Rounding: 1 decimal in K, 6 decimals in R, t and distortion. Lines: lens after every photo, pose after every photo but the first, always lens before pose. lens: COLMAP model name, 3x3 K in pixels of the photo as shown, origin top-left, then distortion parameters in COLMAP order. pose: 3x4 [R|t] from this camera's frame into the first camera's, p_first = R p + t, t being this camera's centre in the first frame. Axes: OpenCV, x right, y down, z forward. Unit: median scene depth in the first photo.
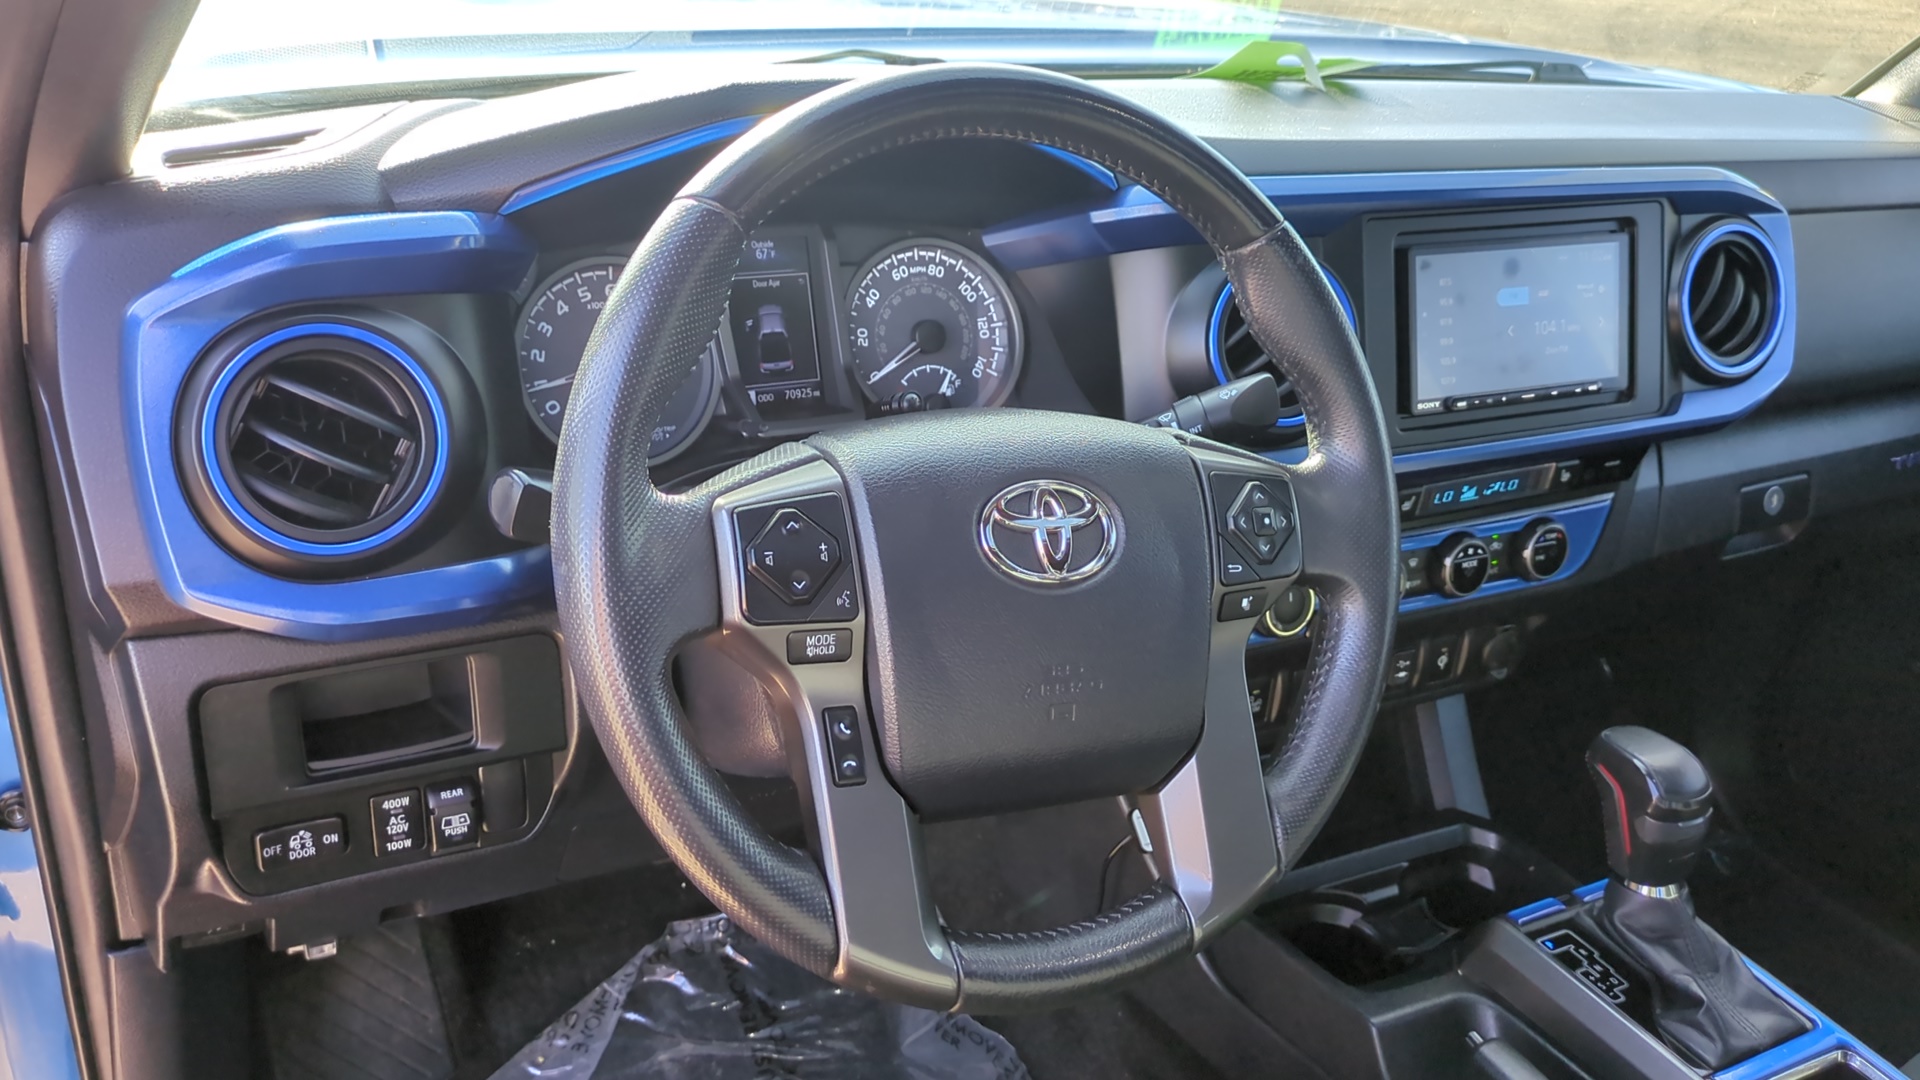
lens RADIAL K [[1634.2, 0, 971.6], [0, 1634.2, 532.5], [0, 0, 1]] dist [0.057331, -0.094441]
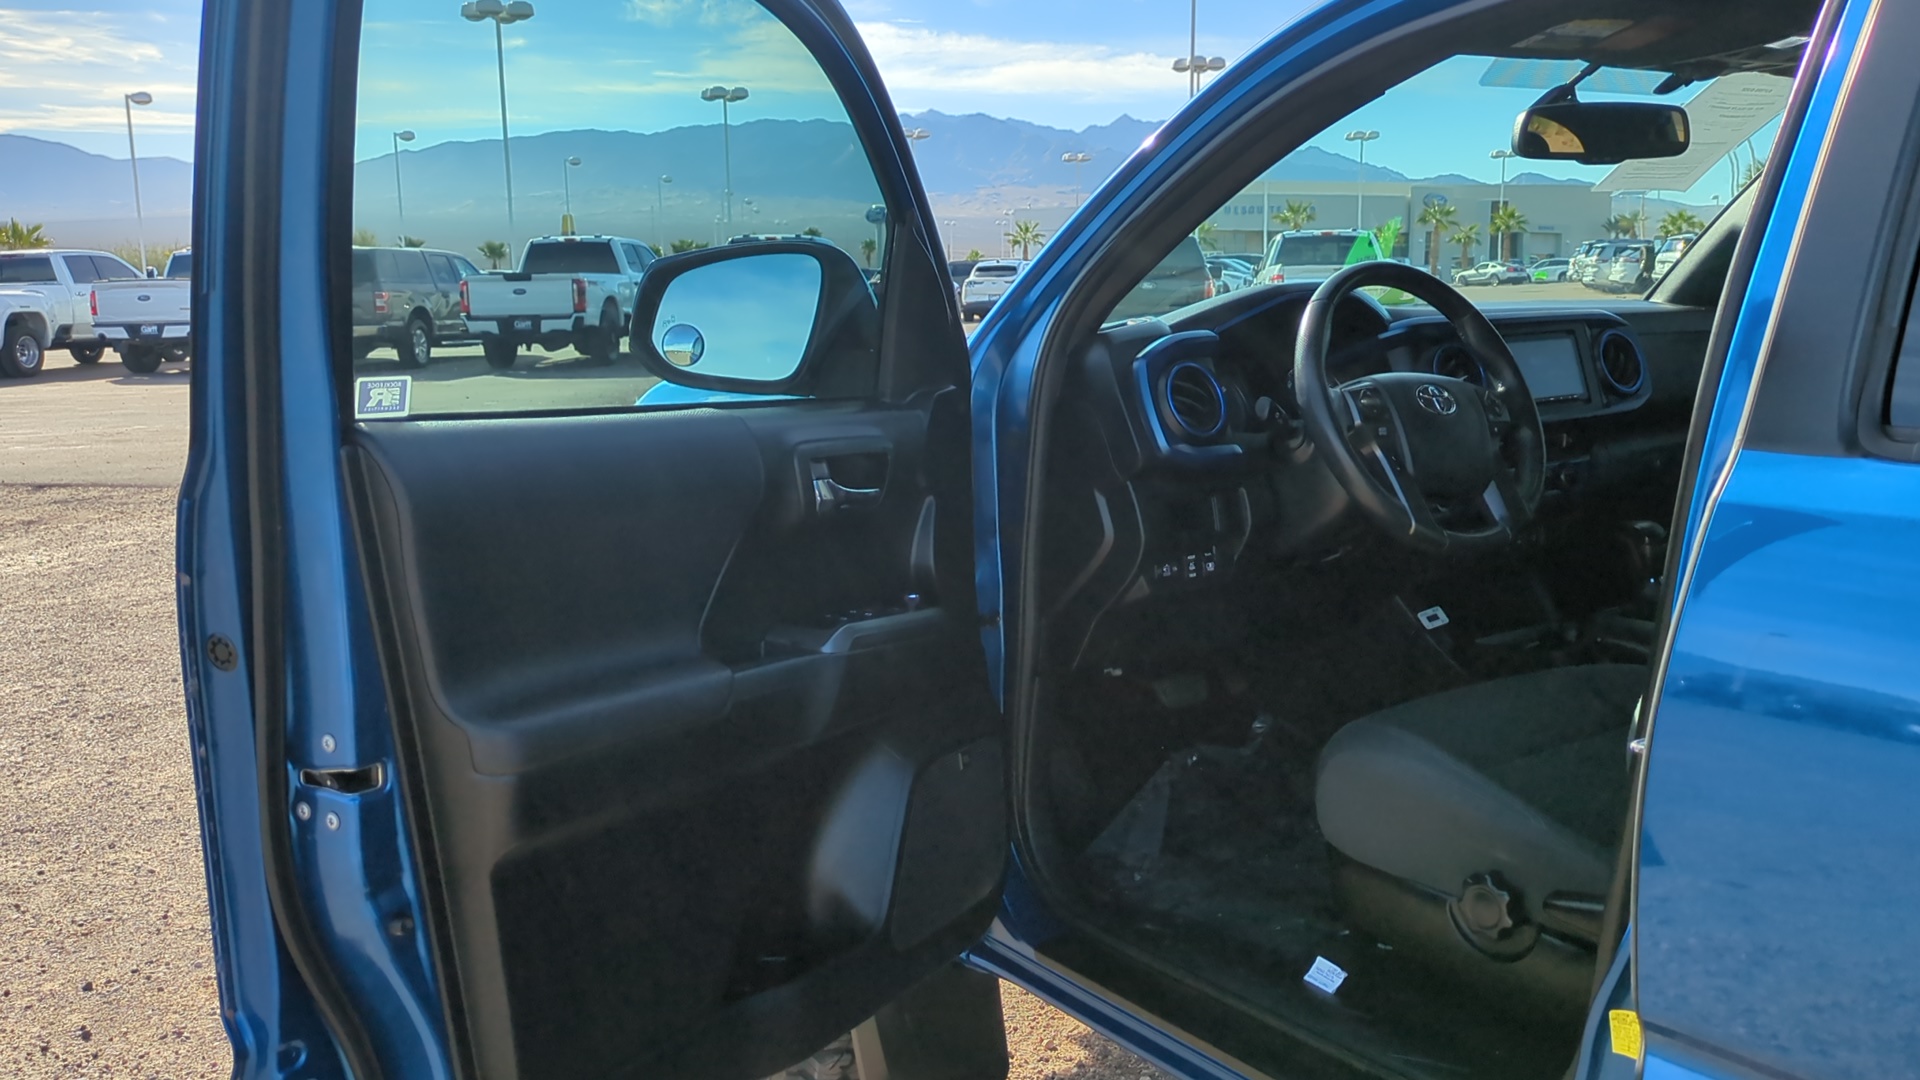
lens RADIAL K [[1634.2, 0, 971.6], [0, 1634.2, 532.5], [0, 0, 1]] dist [0.057331, -0.094441]
pose [[0.987312, -0.123740, 0.099512, -0.786759], [0.145677, 0.955217, -0.257563, 0.618673], [-0.063185, 0.268791, 0.961124, -1.241484]]
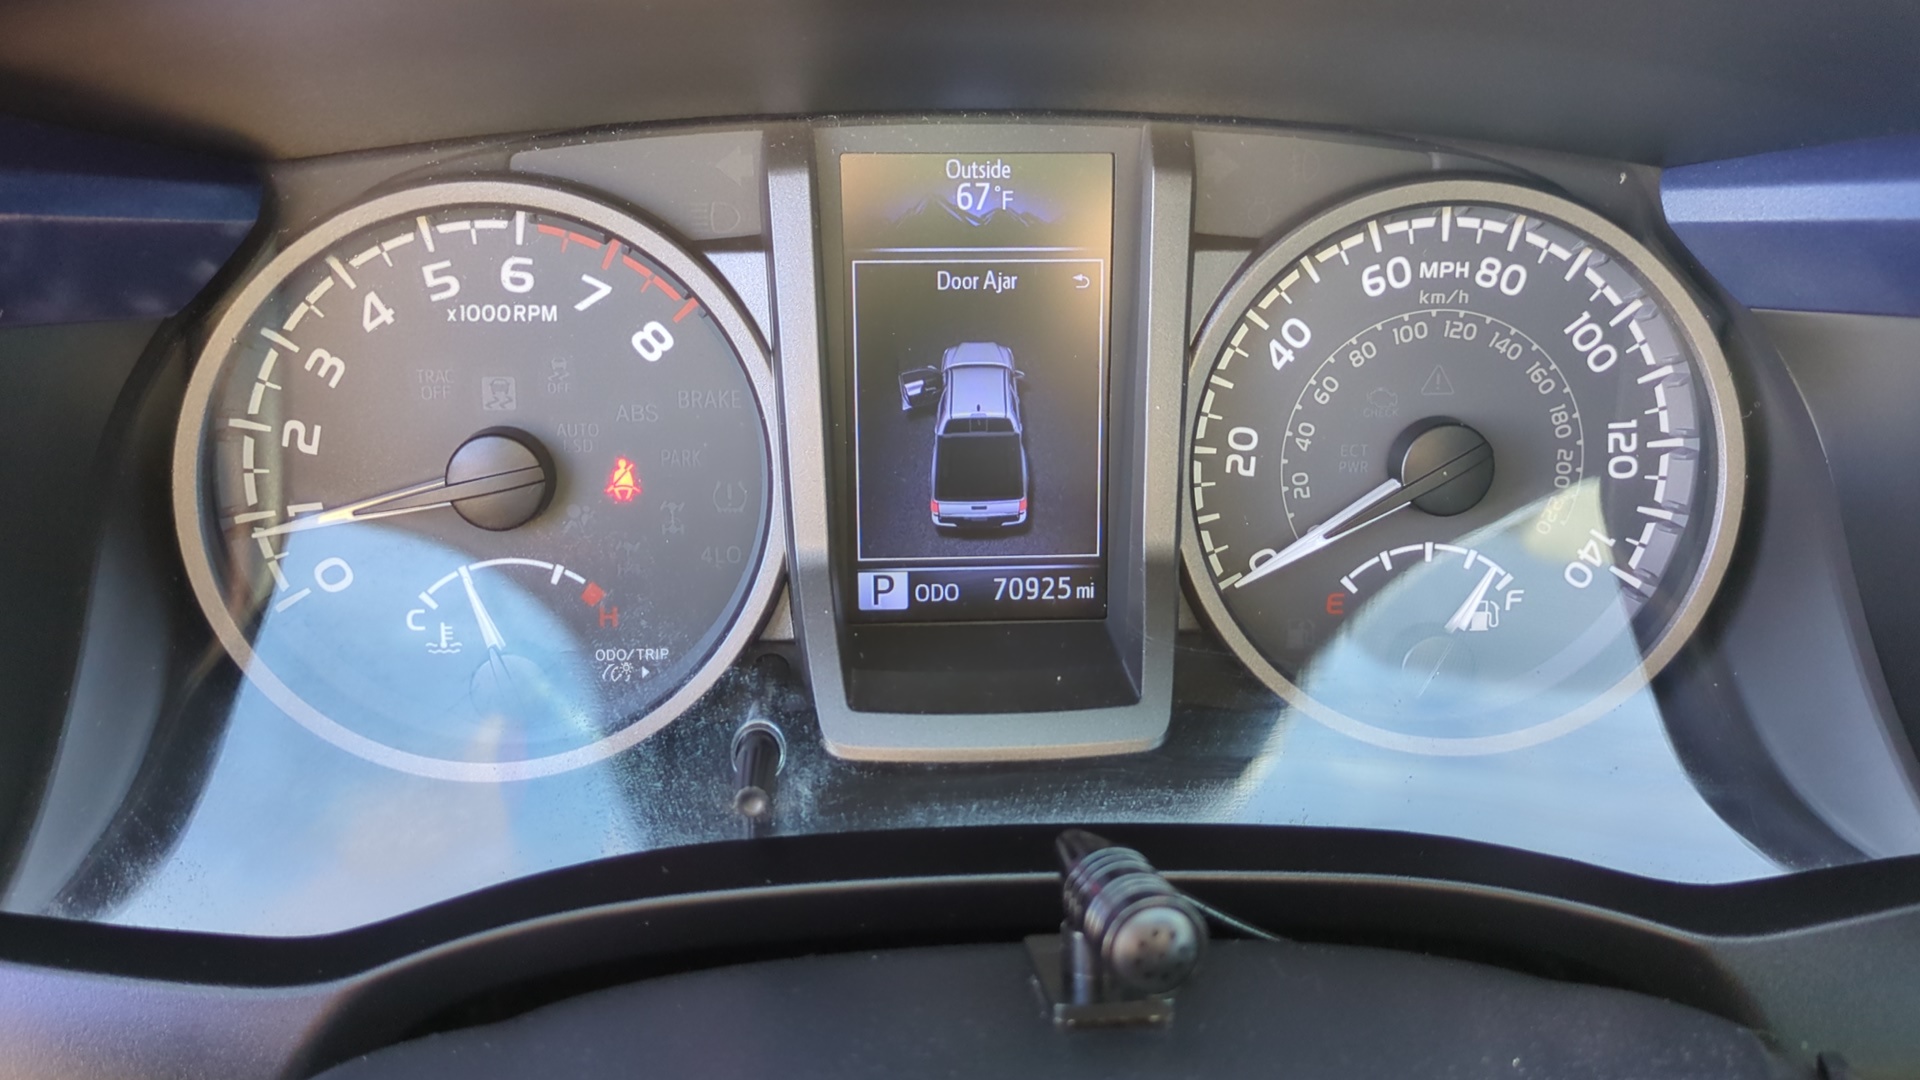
lens RADIAL K [[1634.2, 0, 971.6], [0, 1634.2, 532.5], [0, 0, 1]] dist [0.057331, -0.094441]
pose [[0.909496, 0.174838, -0.377158, 0.016528], [-0.130315, 0.981436, 0.140714, -0.141724], [0.394759, -0.078830, 0.915397, 0.639751]]
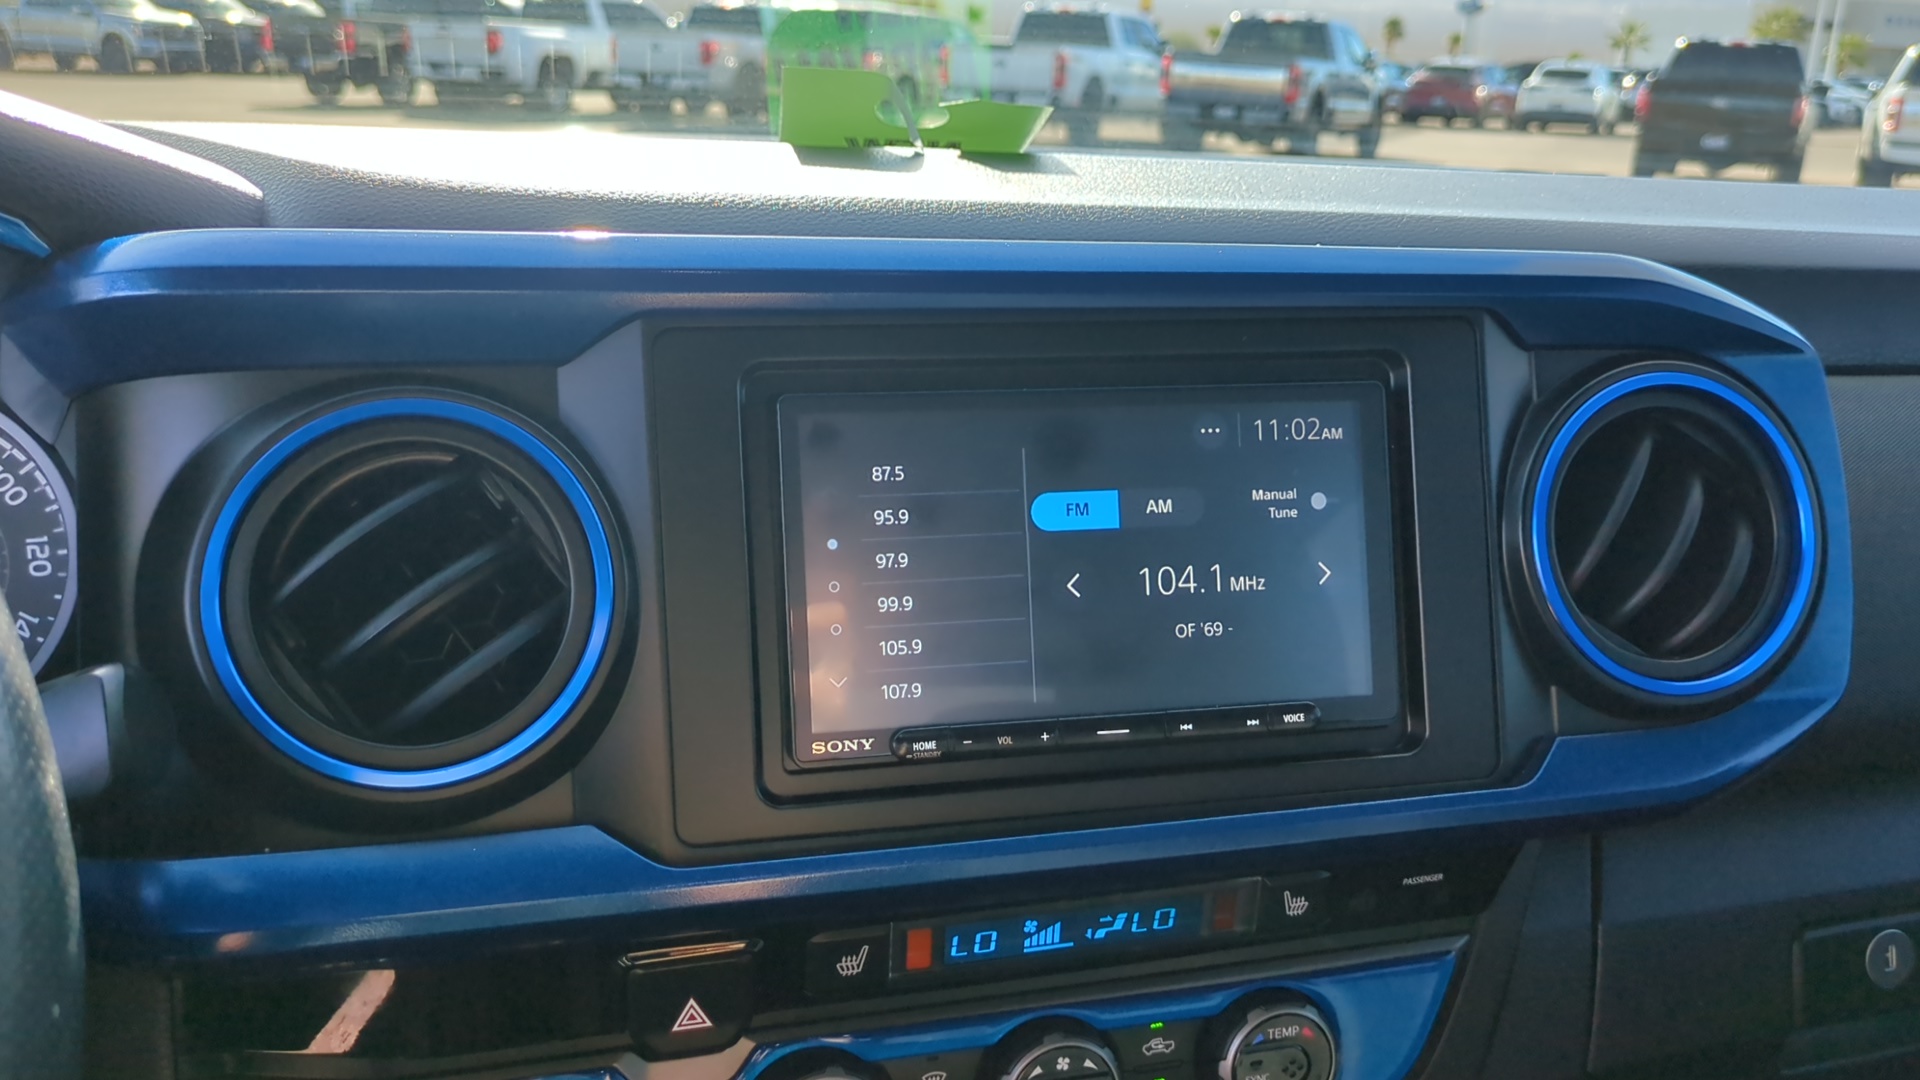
lens RADIAL K [[1656.1, 0, 988.9], [0, 1656.1, 537.7], [0, 0, 1]] dist [0.041144, -0.048149]
pose [[0.977686, 0.015365, -0.209508, 0.413517], [-0.048340, 0.987012, -0.153200, -0.066884], [0.204433, 0.159909, 0.965731, 0.569610]]
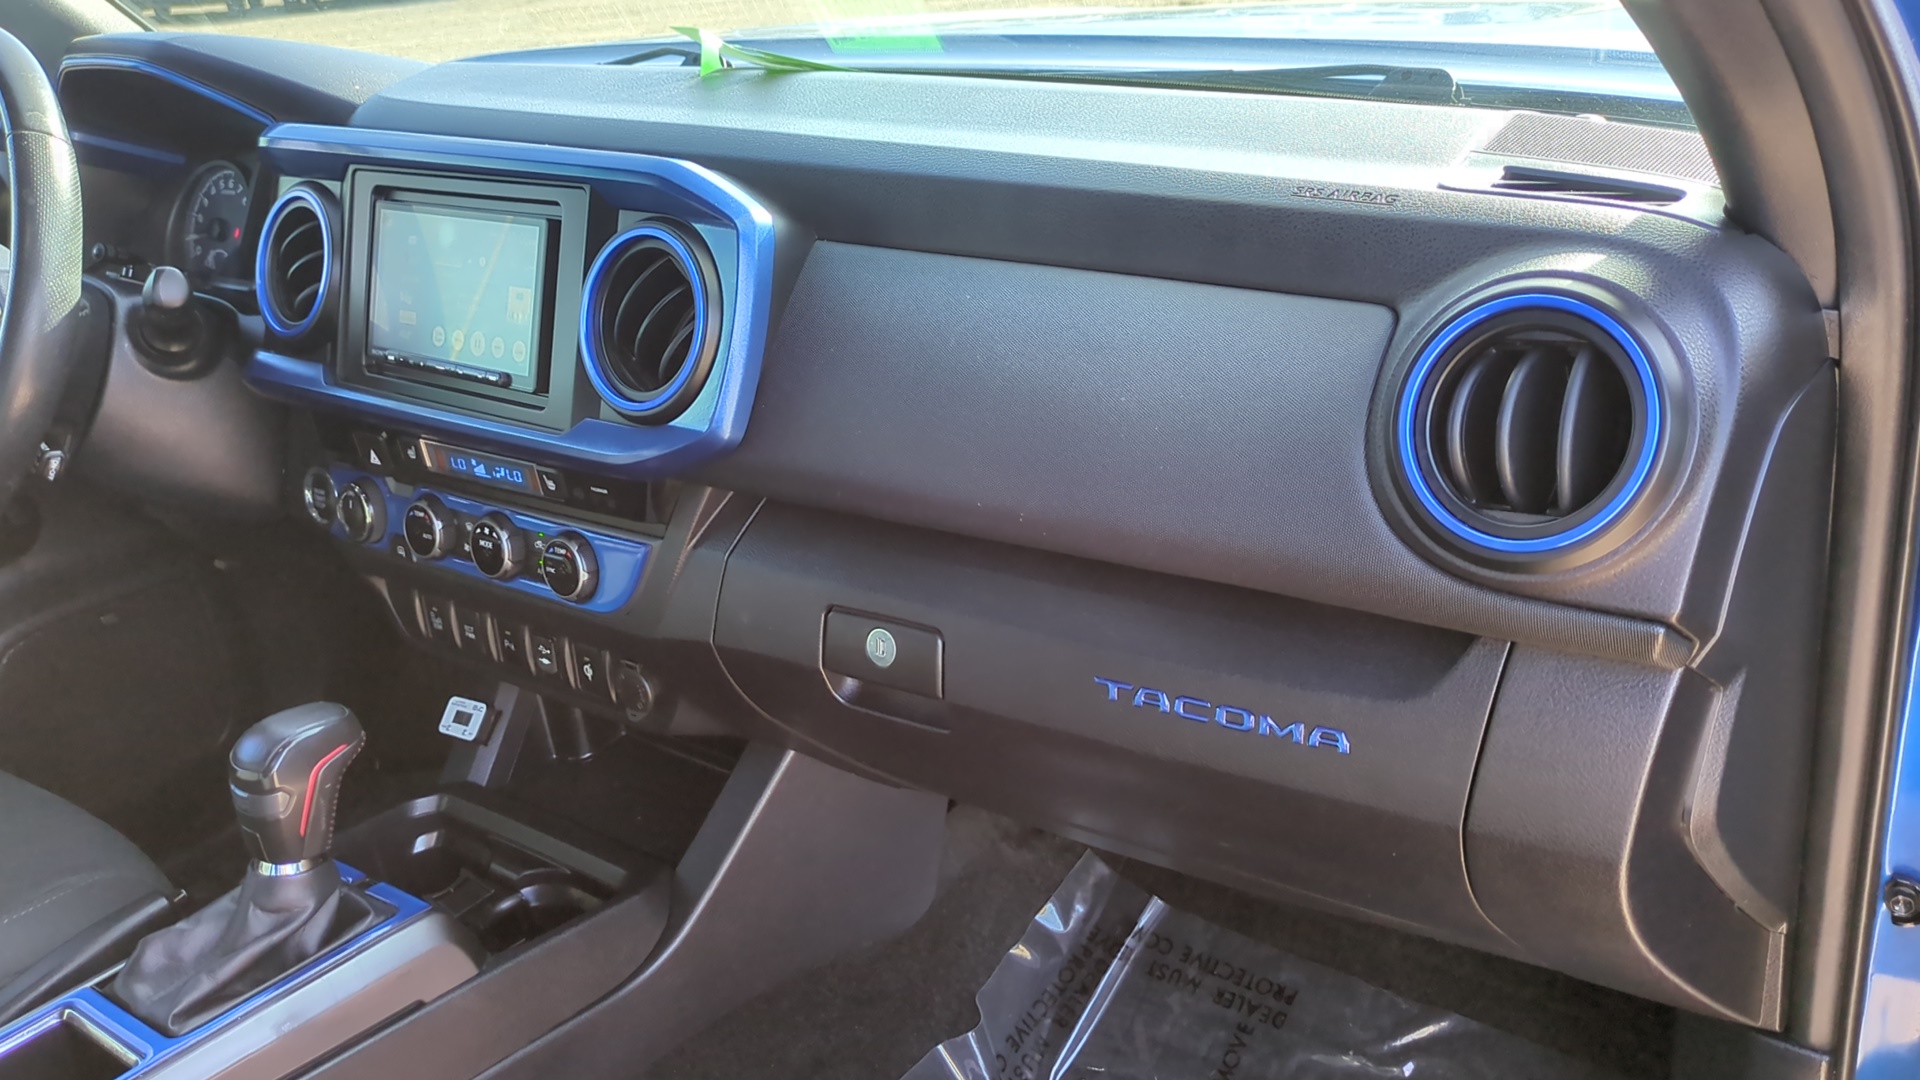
lens RADIAL K [[1656.1, 0, 988.9], [0, 1656.1, 537.7], [0, 0, 1]] dist [0.041144, -0.048149]
pose [[0.405926, 0.238833, -0.882147, 1.413811], [-0.281596, 0.950972, 0.127888, -0.212265], [0.869441, 0.196496, 0.453279, 0.886169]]
